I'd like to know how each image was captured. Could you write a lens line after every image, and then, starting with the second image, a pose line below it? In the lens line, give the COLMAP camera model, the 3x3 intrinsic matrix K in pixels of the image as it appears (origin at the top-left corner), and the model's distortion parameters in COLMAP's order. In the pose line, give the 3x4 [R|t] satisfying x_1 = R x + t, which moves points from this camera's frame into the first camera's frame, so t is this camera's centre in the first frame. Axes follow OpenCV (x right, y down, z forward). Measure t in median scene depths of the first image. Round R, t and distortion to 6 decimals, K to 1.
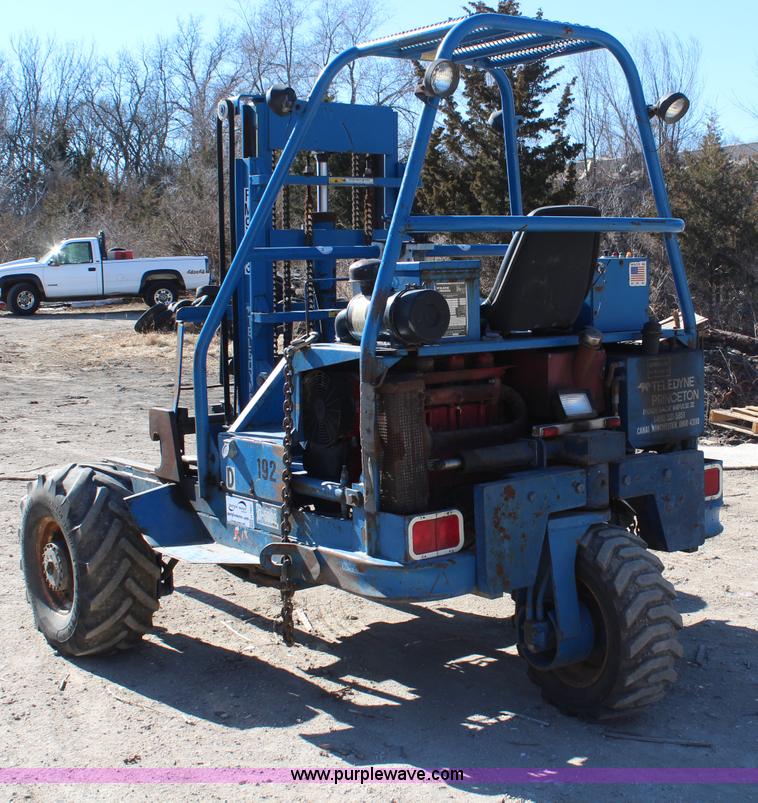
lens RADIAL K [[1178.3, 0, 379.0], [0, 1178.3, 401.5], [0, 0, 1]] dist [-0.049373, -0.025858]
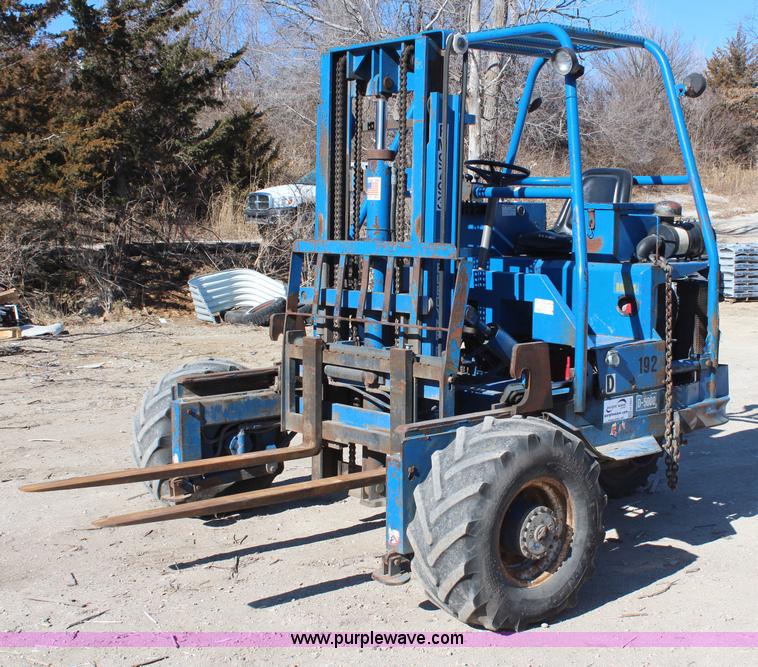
lens RADIAL K [[1213.3, 0, 379.0], [0, 1213.3, 333.5], [0, 0, 1]] dist [0.016954, 0.035458]
pose [[-0.048253, -0.082004, 0.995463, -1.393041], [0.105066, 0.990678, 0.086703, -0.121006], [-0.993294, 0.108773, -0.039187, 1.340254]]
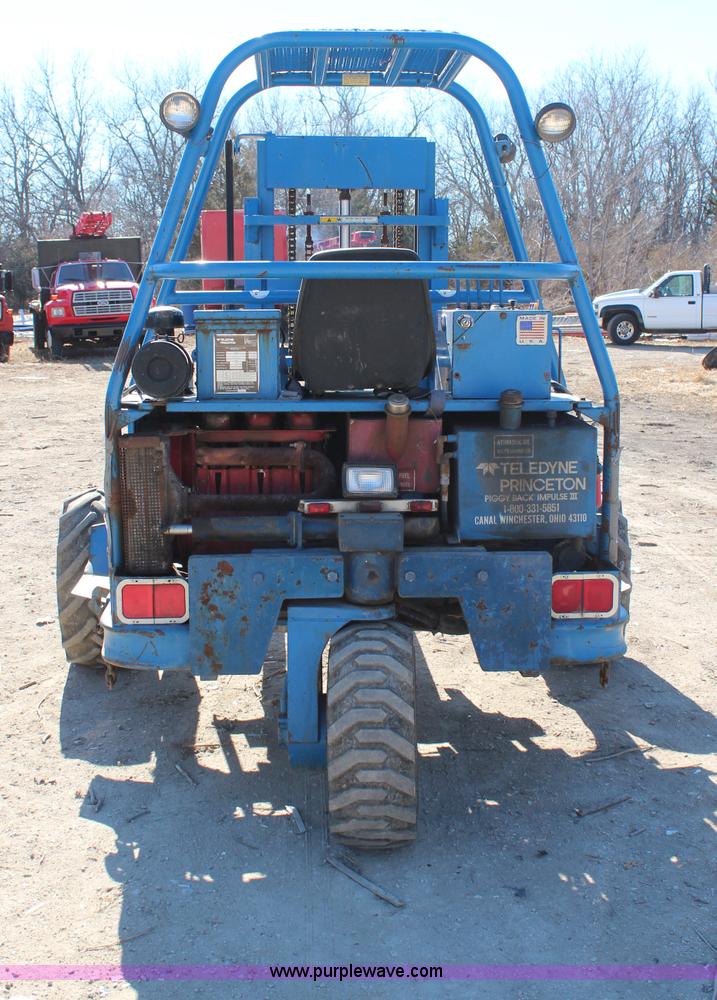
lens RADIAL K [[1153.3, 0, 355.4], [0, 1153.3, 482.6], [0, 0, 1]] dist [-0.082574, -0.002167]
pose [[0.838778, 0.103748, -0.534497, 0.598005], [-0.079115, 0.994483, 0.068879, -0.052084], [0.538694, -0.015488, 0.842359, 0.278660]]
